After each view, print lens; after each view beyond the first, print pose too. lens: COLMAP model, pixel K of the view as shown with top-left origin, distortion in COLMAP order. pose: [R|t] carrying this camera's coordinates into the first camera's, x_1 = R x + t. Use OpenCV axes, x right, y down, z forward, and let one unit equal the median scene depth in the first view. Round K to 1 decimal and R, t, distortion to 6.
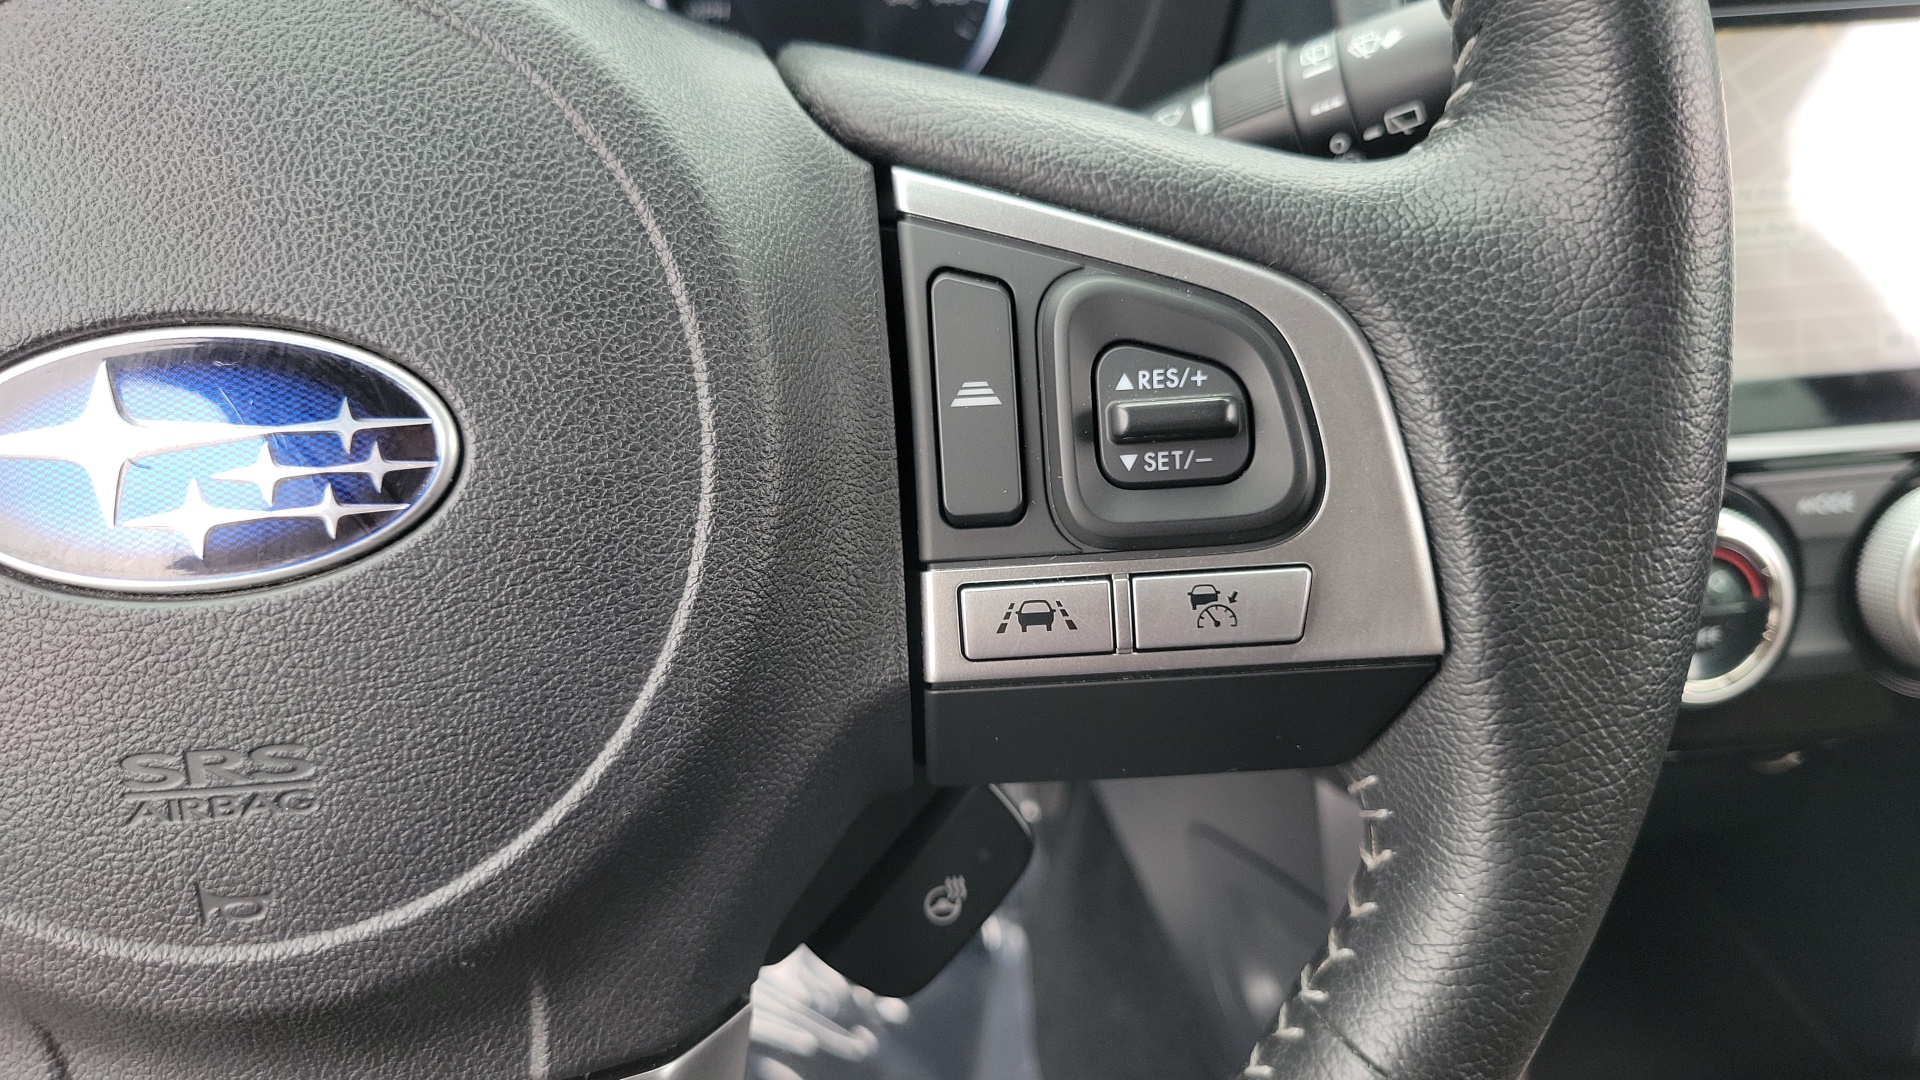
lens RADIAL K [[1453.5, 0, 969.6], [0, 1453.5, 538.1], [0, 0, 1]] dist [0.038770, -0.024812]
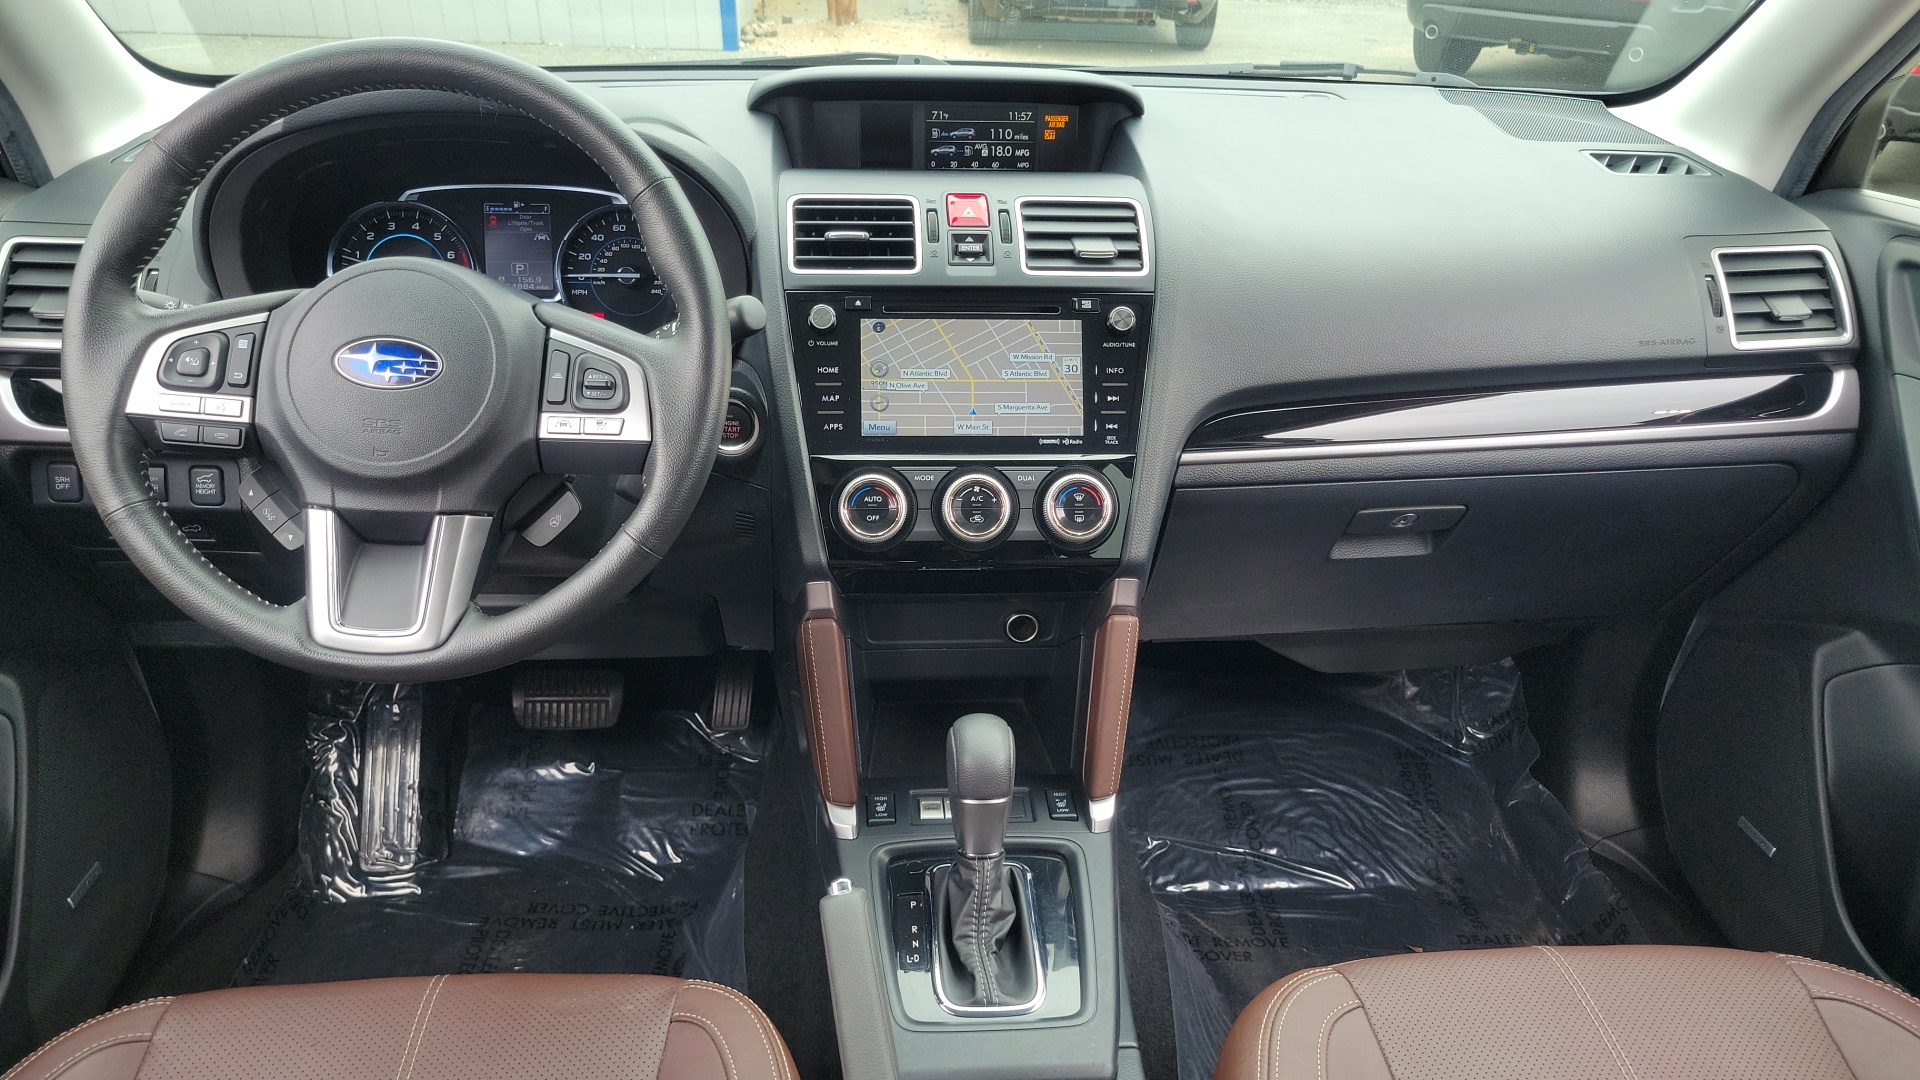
lens RADIAL K [[1453.5, 0, 967.4], [0, 1453.5, 543.3], [0, 0, 1]] dist [0.038770, -0.024812]
pose [[0.997281, 0.066604, -0.031534, 1.465335], [-0.071320, 0.980035, -0.185591, 1.186455], [0.018543, 0.187335, 0.982121, -3.360270]]
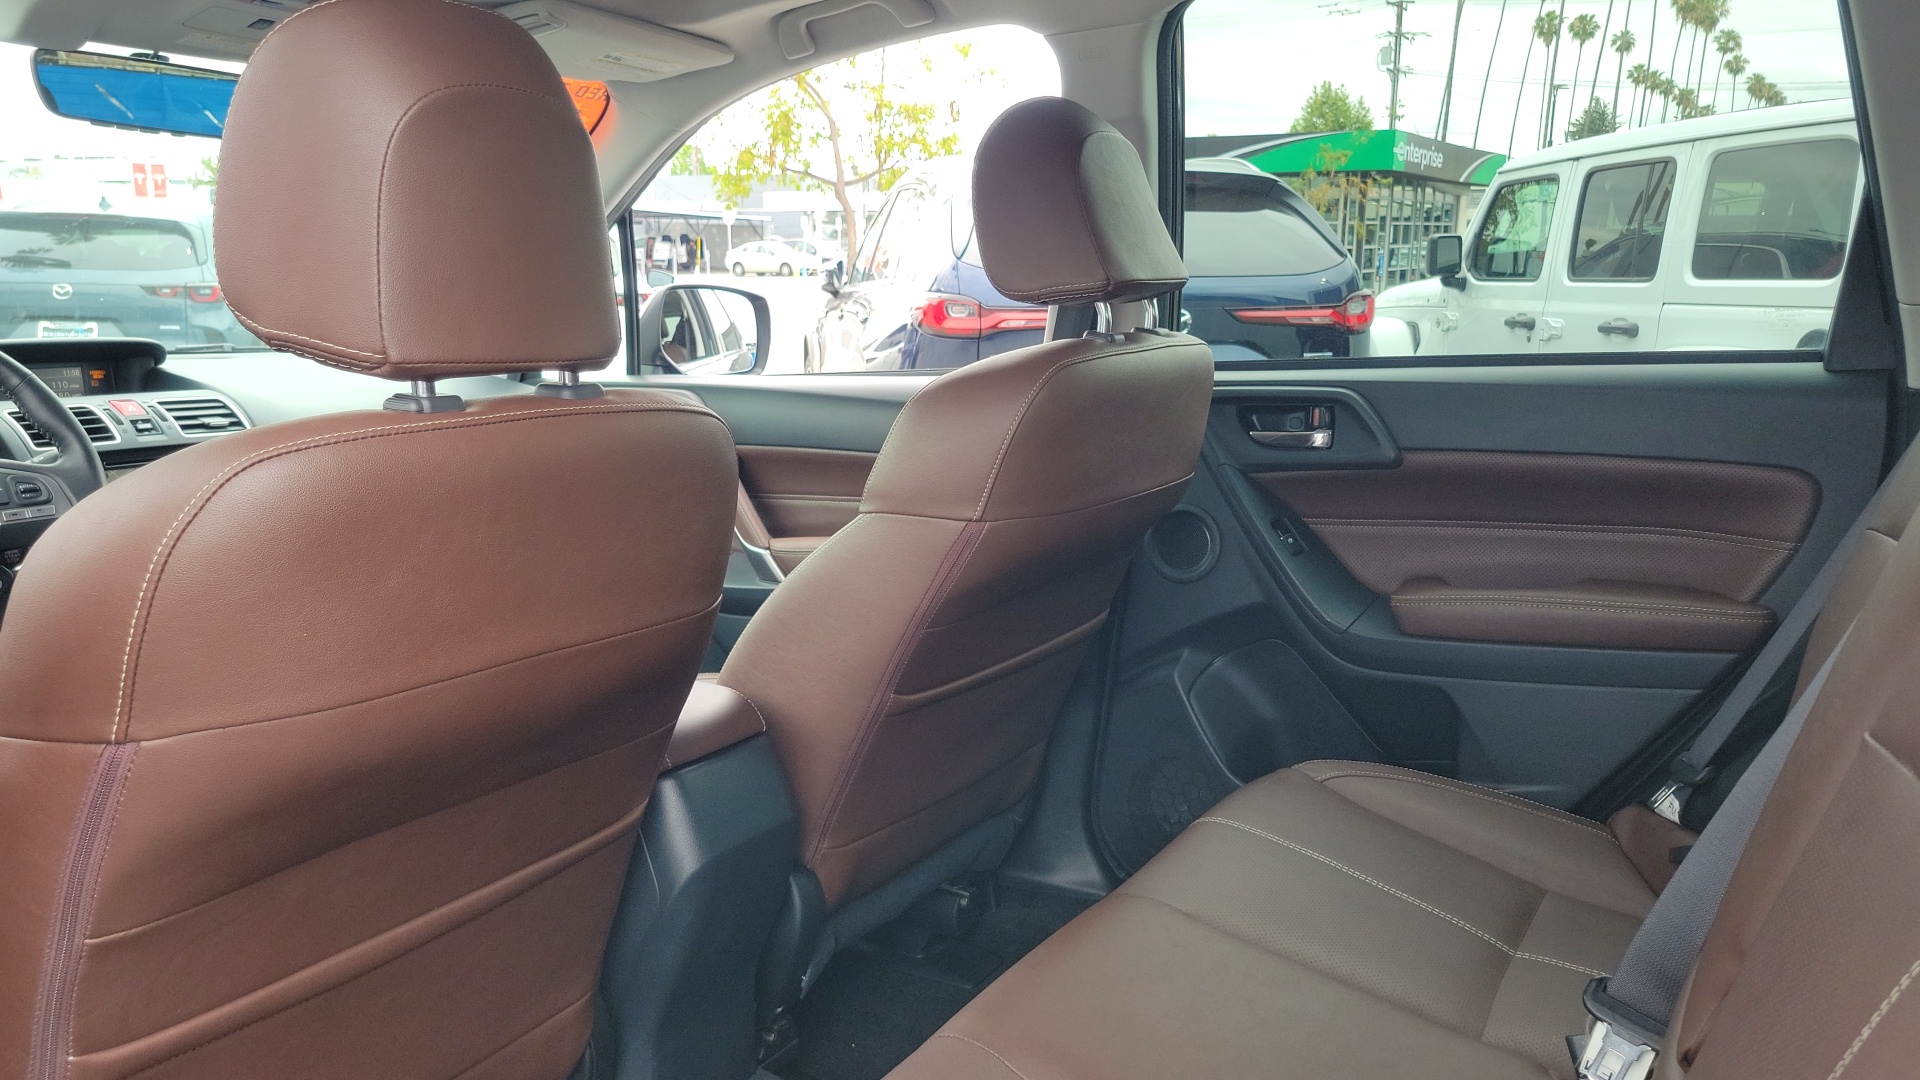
lens RADIAL K [[1453.5, 0, 921.6], [0, 1453.5, 545.1], [0, 0, 1]] dist [0.038770, -0.024812]
pose [[0.649787, -0.112551, 0.751737, -2.632697], [0.432229, 0.868233, -0.243617, 4.071314], [-0.625264, 0.483222, 0.612814, -6.479358]]
